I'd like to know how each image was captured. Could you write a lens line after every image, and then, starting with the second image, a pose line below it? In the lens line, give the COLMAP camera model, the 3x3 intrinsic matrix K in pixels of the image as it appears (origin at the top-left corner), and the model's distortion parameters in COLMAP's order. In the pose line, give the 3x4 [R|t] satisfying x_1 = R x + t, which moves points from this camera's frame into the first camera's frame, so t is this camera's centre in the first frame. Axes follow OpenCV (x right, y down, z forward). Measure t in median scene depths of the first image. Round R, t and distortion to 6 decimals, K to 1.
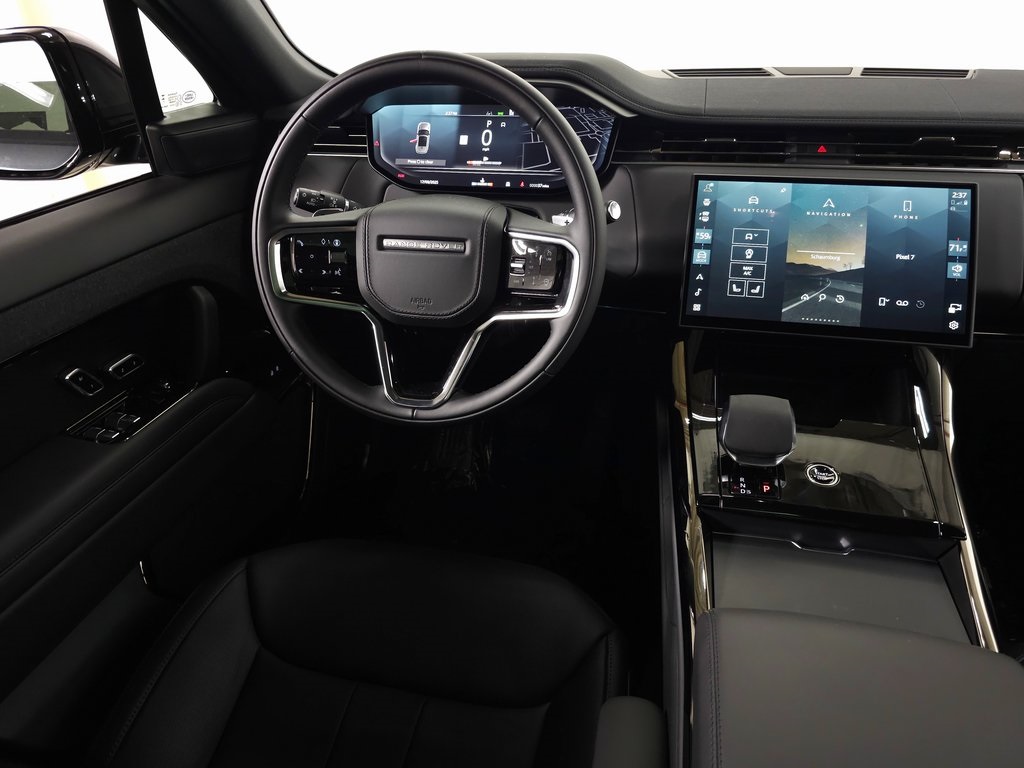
lens RADIAL K [[694.3, 0, 514.2], [0, 694.3, 383.8], [0, 0, 1]] dist [0.040739, -0.043989]
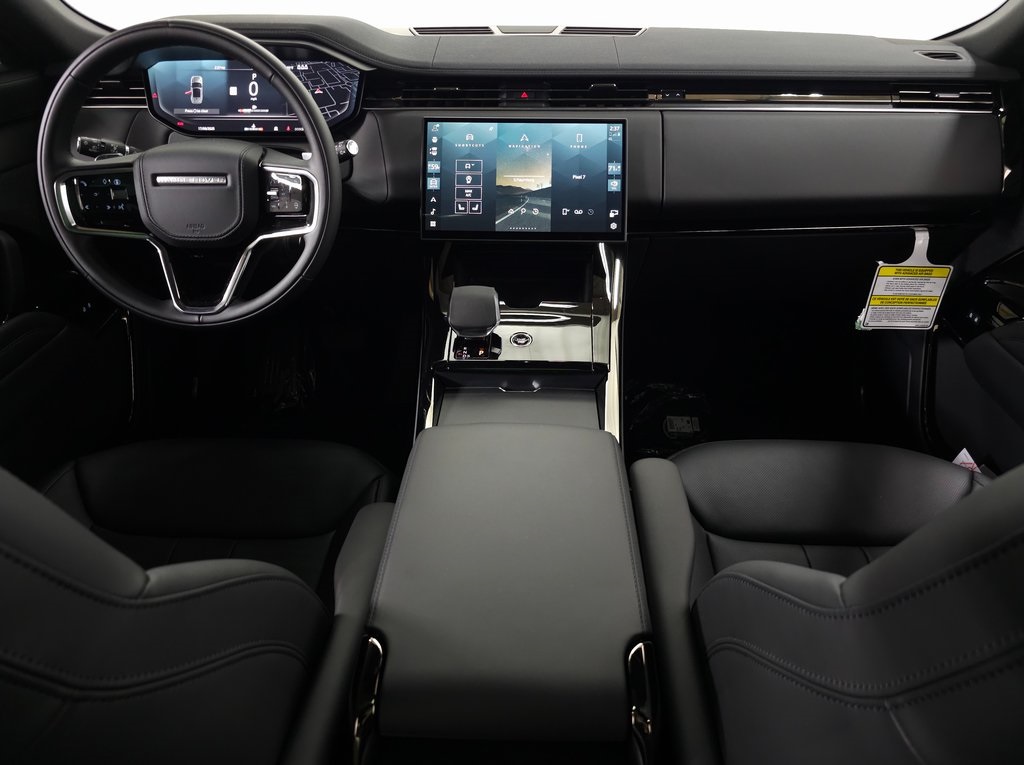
lens RADIAL K [[694.3, 0, 517.3], [0, 694.3, 382.8], [0, 0, 1]] dist [0.040739, -0.043989]
pose [[0.979950, -0.092554, 0.176444, 0.161616], [0.080232, 0.993894, 0.075748, 0.096405], [-0.182377, -0.060073, 0.981392, -0.302208]]
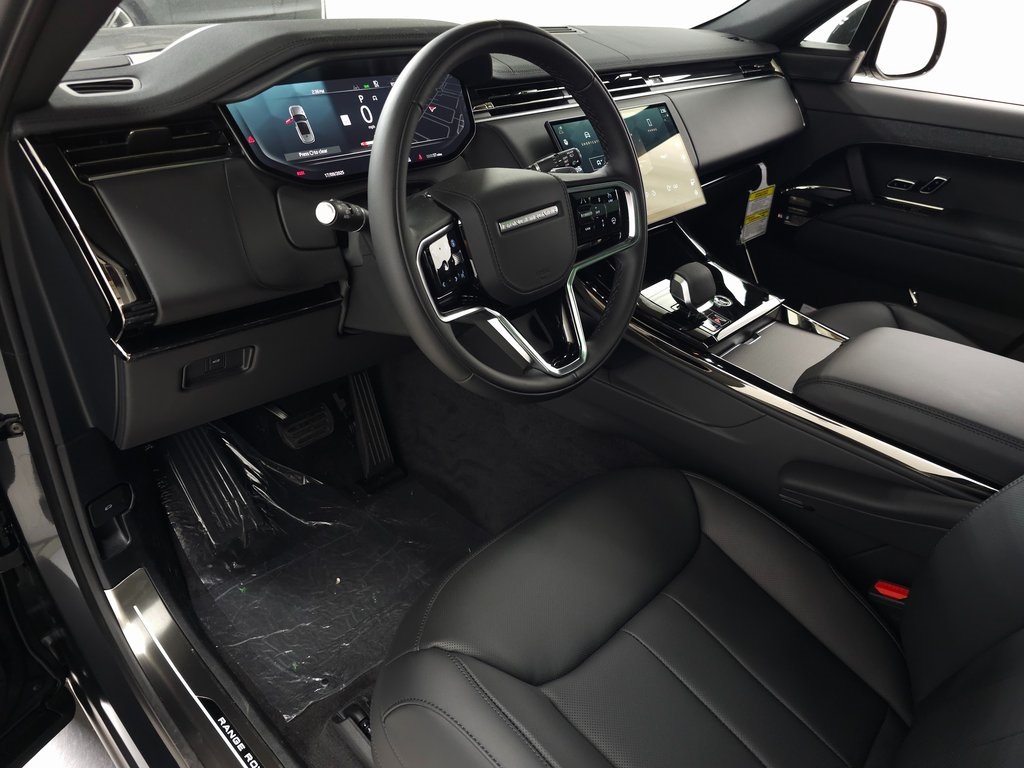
lens RADIAL K [[694.3, 0, 518.0], [0, 694.3, 388.5], [0, 0, 1]] dist [0.040739, -0.043989]
pose [[0.511216, -0.413694, 0.753336, -0.884492], [0.372591, 0.896557, 0.239503, -0.200922], [-0.774489, 0.158249, 0.612473, 0.390997]]
